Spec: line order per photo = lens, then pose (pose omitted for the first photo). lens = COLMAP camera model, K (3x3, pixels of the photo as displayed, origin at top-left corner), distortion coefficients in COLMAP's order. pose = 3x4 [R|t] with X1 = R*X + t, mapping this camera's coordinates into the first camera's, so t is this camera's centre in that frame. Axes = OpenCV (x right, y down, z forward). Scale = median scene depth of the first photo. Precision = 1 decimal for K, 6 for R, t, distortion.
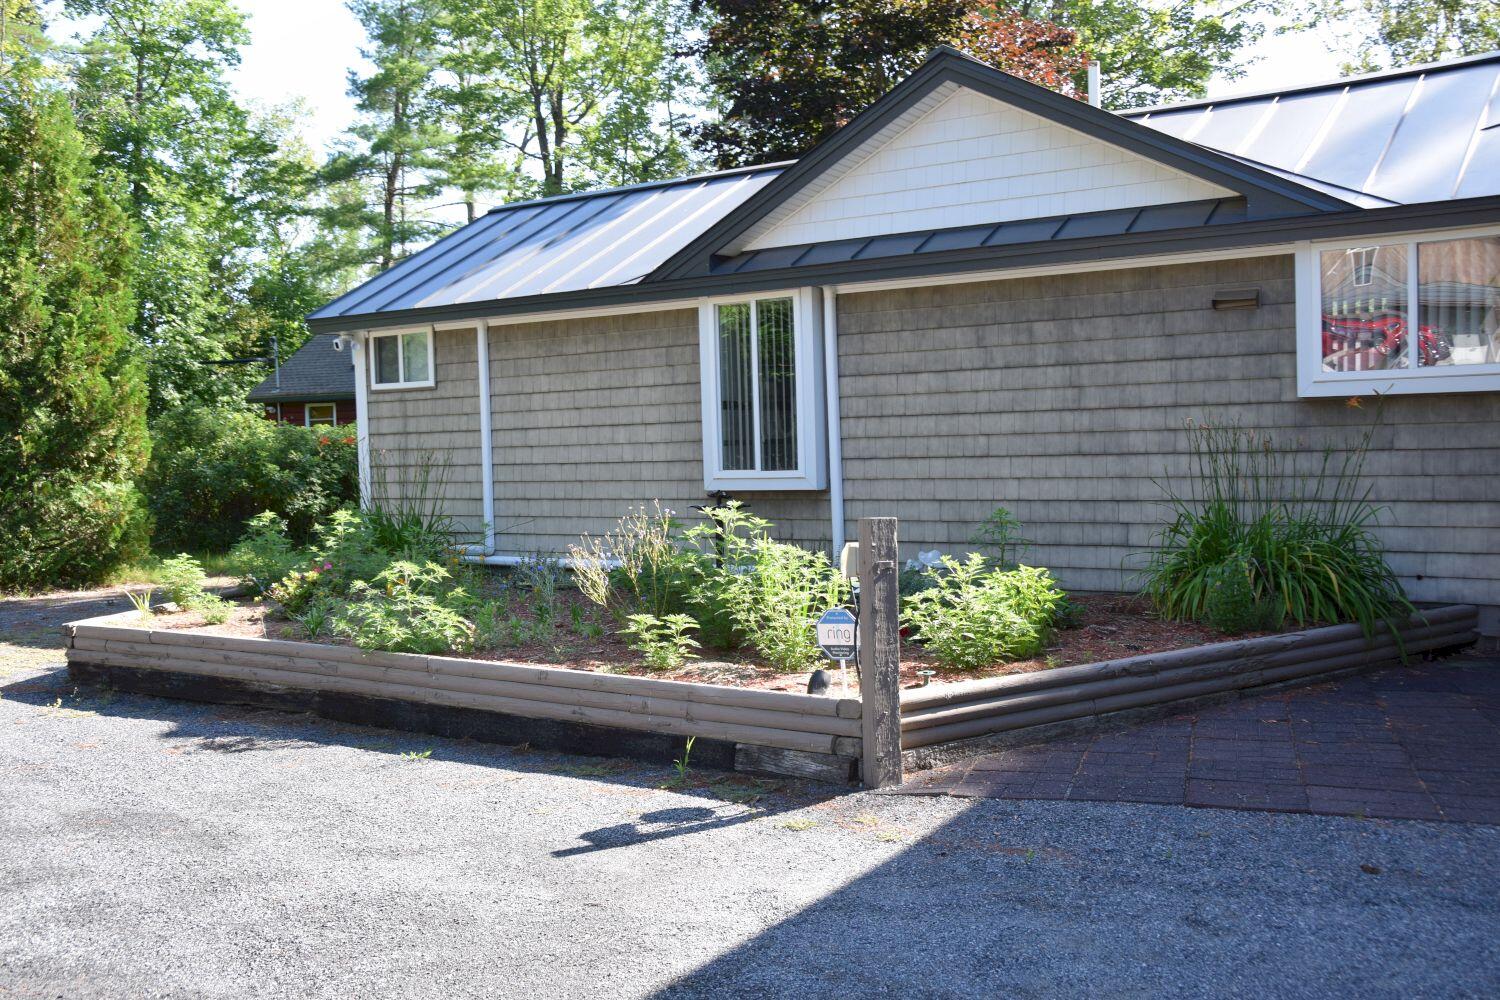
lens RADIAL K [[1470.4, 0, 750.0], [0, 1470.4, 500.0], [0, 0, 1]] dist [-0.010466, -0.003308]
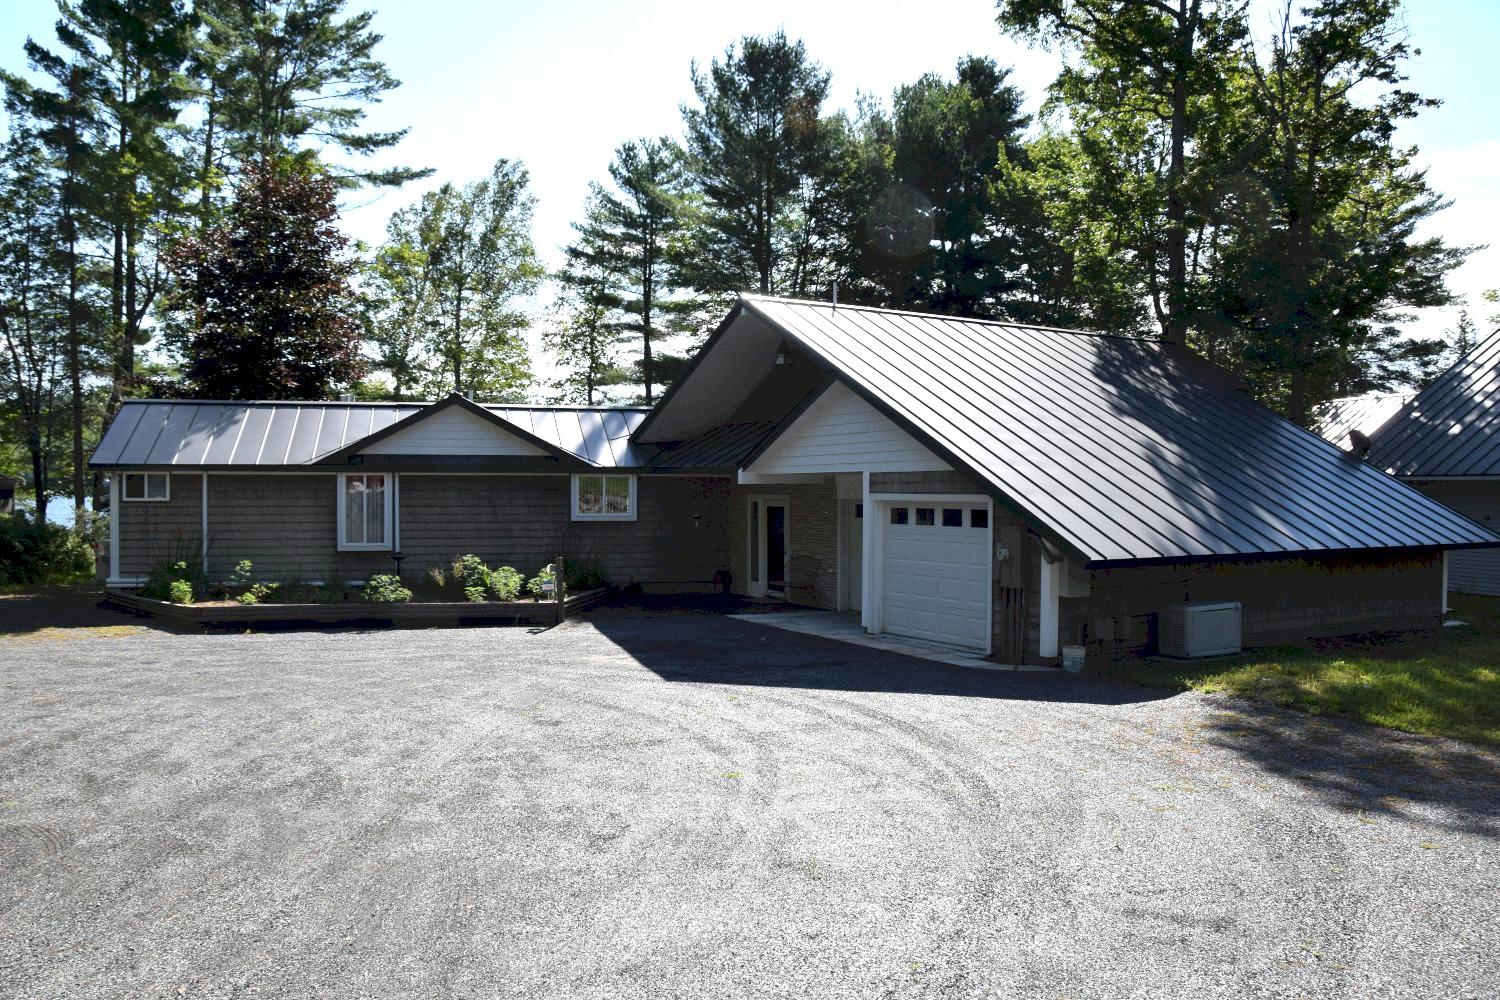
lens RADIAL K [[1174.5, 0, 750.0], [0, 1174.5, 500.0], [0, 0, 1]] dist [-0.124570, 0.012331]
pose [[0.660063, 0.025820, 0.750767, -1.027134], [0.011834, 0.998928, -0.044760, 0.002766], [-0.751117, 0.038429, 0.659049, -0.773654]]
